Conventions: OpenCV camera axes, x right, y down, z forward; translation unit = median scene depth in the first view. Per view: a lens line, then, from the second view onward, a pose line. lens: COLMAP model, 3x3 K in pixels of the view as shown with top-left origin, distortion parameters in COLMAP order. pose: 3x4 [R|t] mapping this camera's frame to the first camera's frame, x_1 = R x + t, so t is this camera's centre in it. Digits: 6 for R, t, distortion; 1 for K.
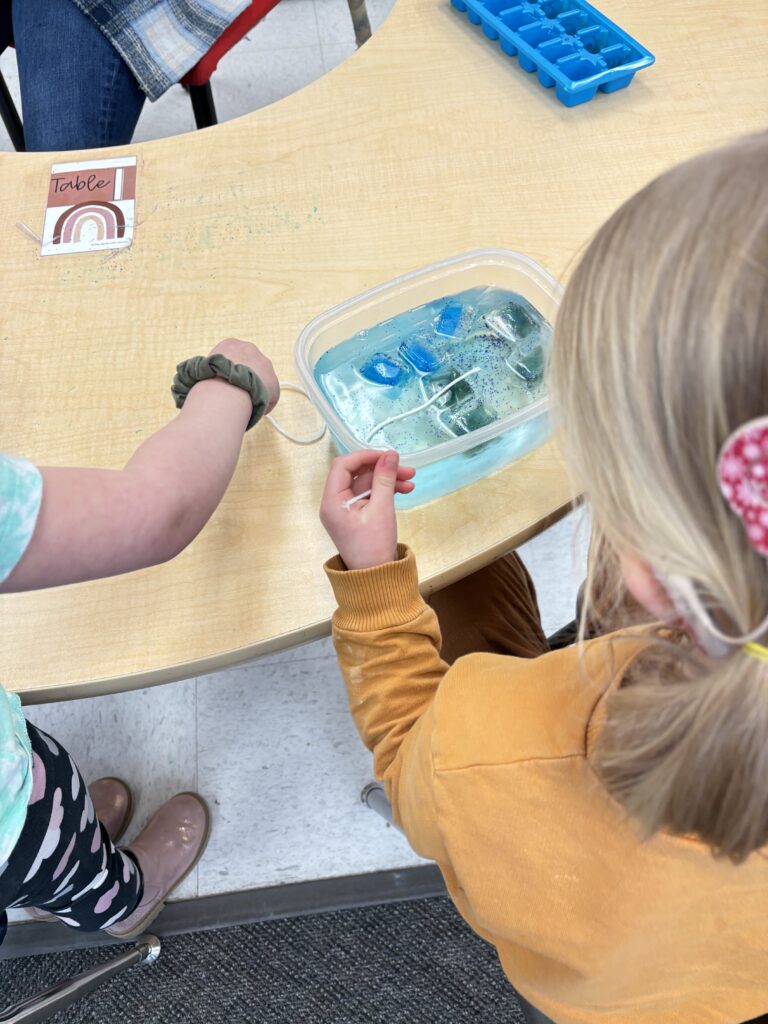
lens RADIAL K [[775.7, 0, 380.0], [0, 775.7, 531.6], [0, 0, 1]] dist [-0.006467, -0.037139]
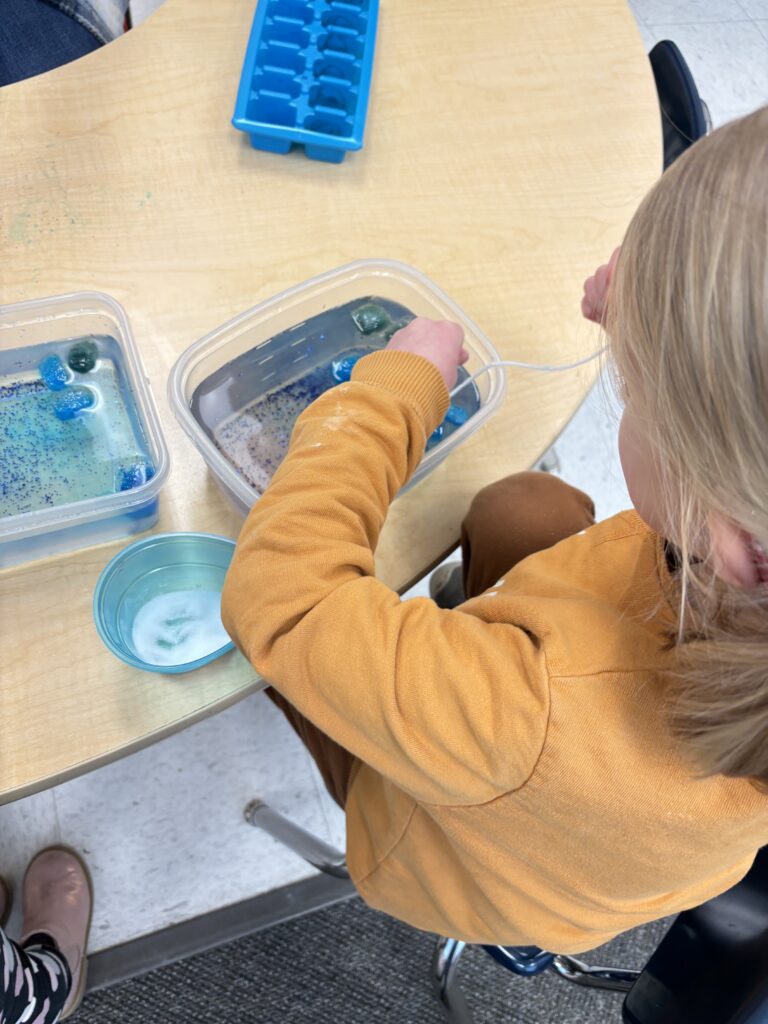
lens RADIAL K [[775.7, 0, 376.3], [0, 775.7, 519.1], [0, 0, 1]] dist [-0.006467, -0.037139]
pose [[0.964208, -0.094960, 0.247558, -0.075579], [0.076665, 0.993634, 0.082548, -0.094110], [-0.253821, -0.060614, 0.965350, 0.070402]]
